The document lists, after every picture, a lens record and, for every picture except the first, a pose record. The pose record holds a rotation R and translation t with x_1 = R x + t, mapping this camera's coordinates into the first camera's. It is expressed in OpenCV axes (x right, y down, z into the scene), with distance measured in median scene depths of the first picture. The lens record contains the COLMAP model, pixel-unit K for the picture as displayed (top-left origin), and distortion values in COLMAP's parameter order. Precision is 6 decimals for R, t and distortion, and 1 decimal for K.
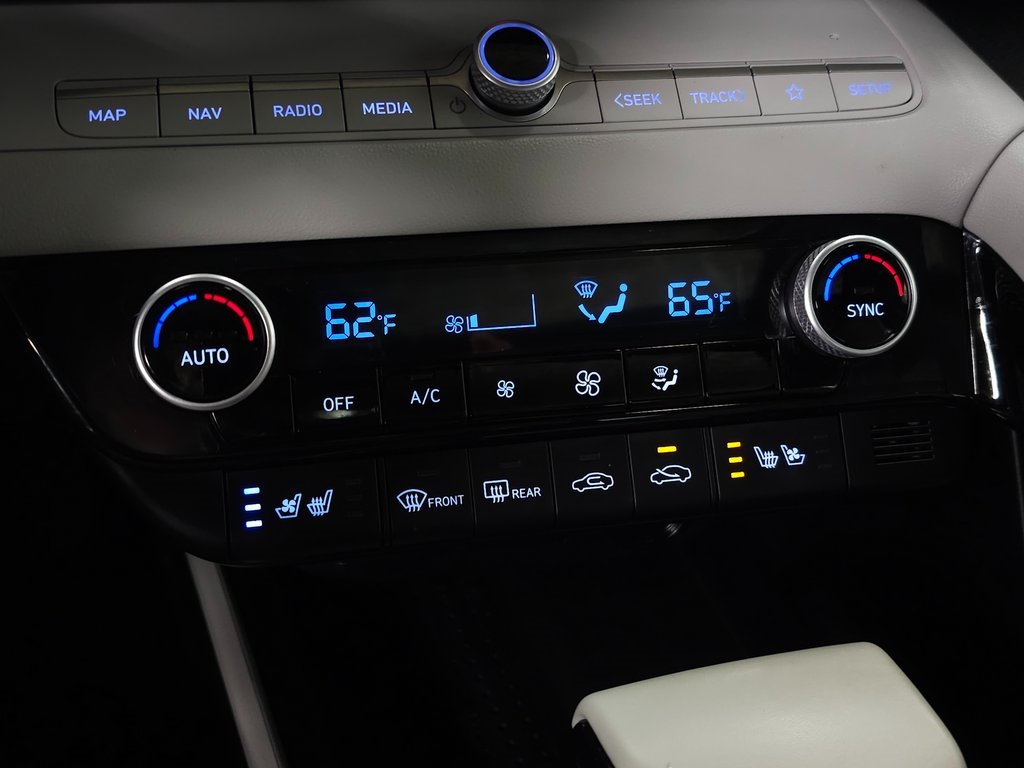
lens RADIAL K [[1143.9, 0, 529.7], [0, 1143.9, 385.1], [0, 0, 1]] dist [0.060072, -0.019163]
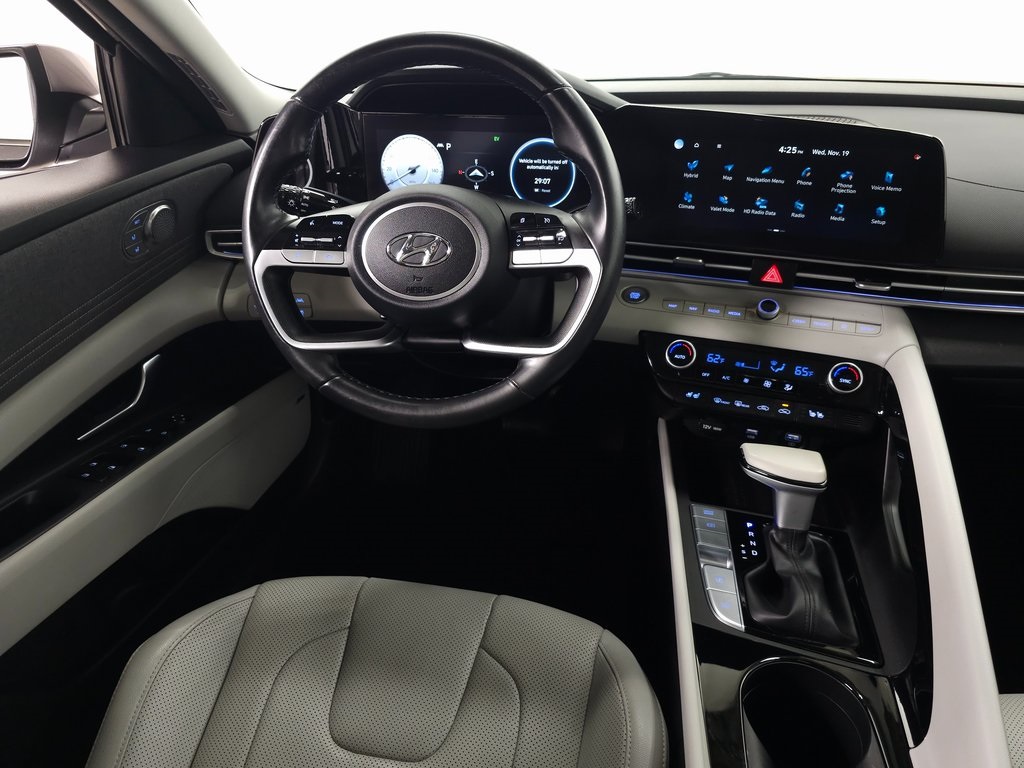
lens RADIAL K [[672.3, 0, 509.0], [0, 672.3, 384.8], [0, 0, 1]] dist [0.049751, -0.083769]
pose [[0.848132, 0.205868, -0.488151, 0.453423], [-0.267759, 0.961637, -0.059663, 0.398041], [0.457141, 0.181309, 0.870718, -1.564324]]
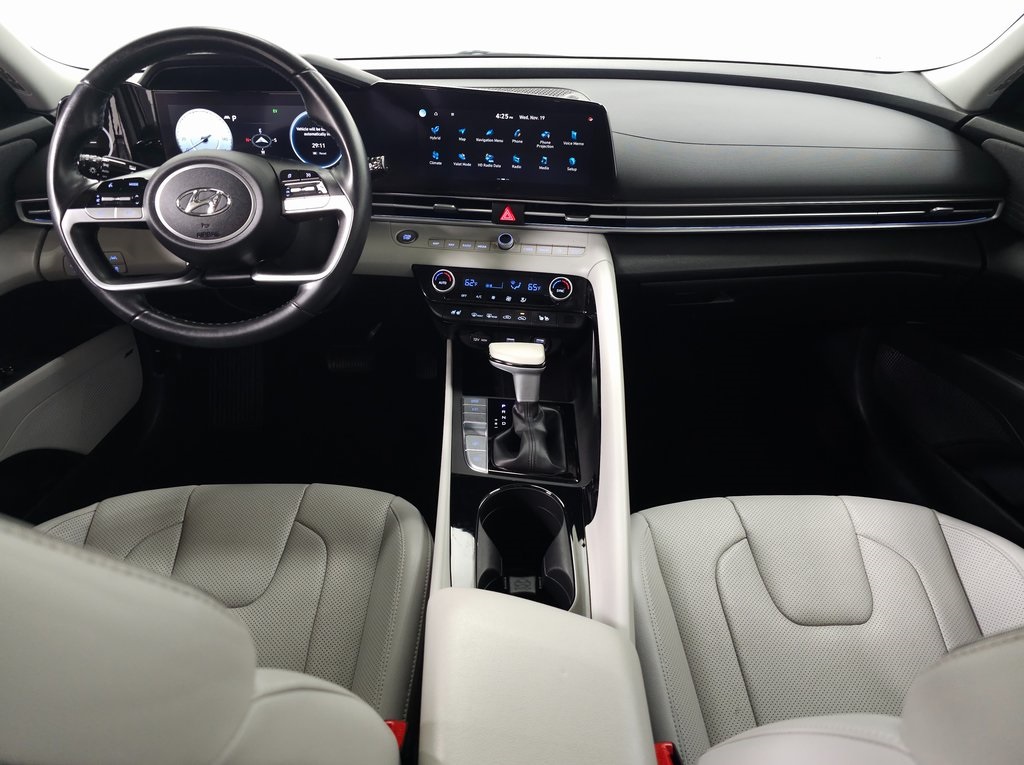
lens RADIAL K [[678.3, 0, 512.3], [0, 678.3, 379.9], [0, 0, 1]] dist [0.053601, -0.059326]
pose [[0.936623, 0.138182, -0.321938, 1.157655], [-0.168982, 0.983156, -0.069635, 0.599075], [0.306893, 0.119623, 0.944197, -1.990273]]
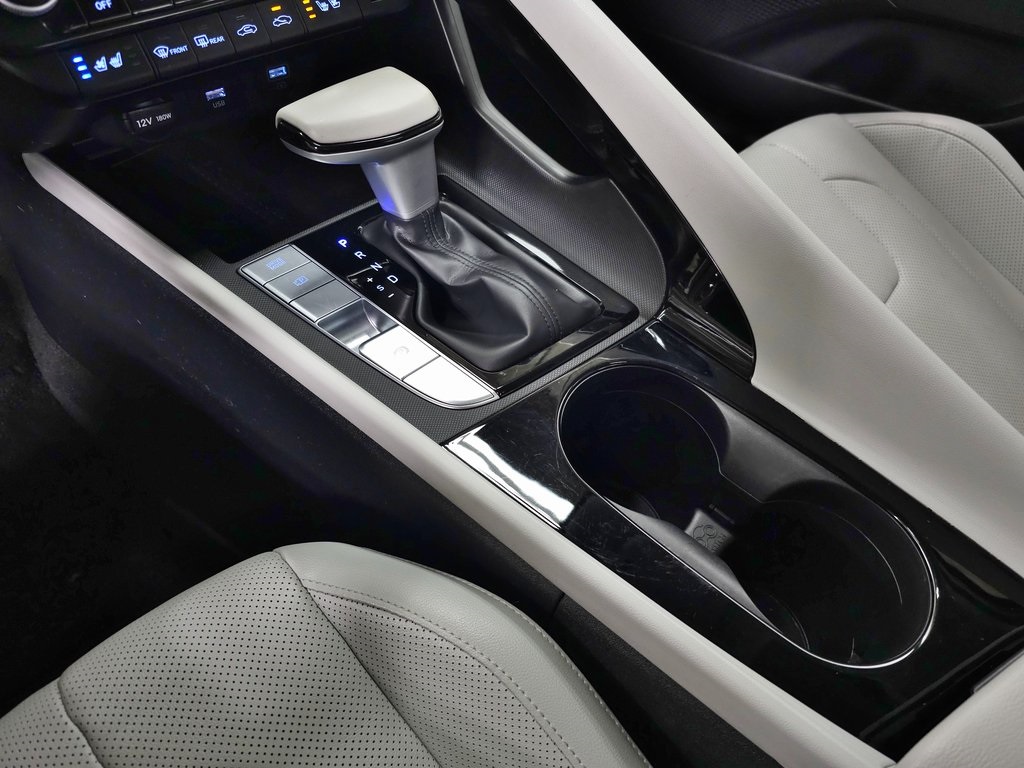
lens RADIAL K [[678.3, 0, 512.3], [0, 678.3, 381.4], [0, 0, 1]] dist [0.053601, -0.059326]
pose [[0.874246, -0.362737, 0.322669, -0.160676], [0.229624, 0.894548, 0.383480, 0.292995], [-0.427745, -0.261163, 0.865348, -0.470323]]
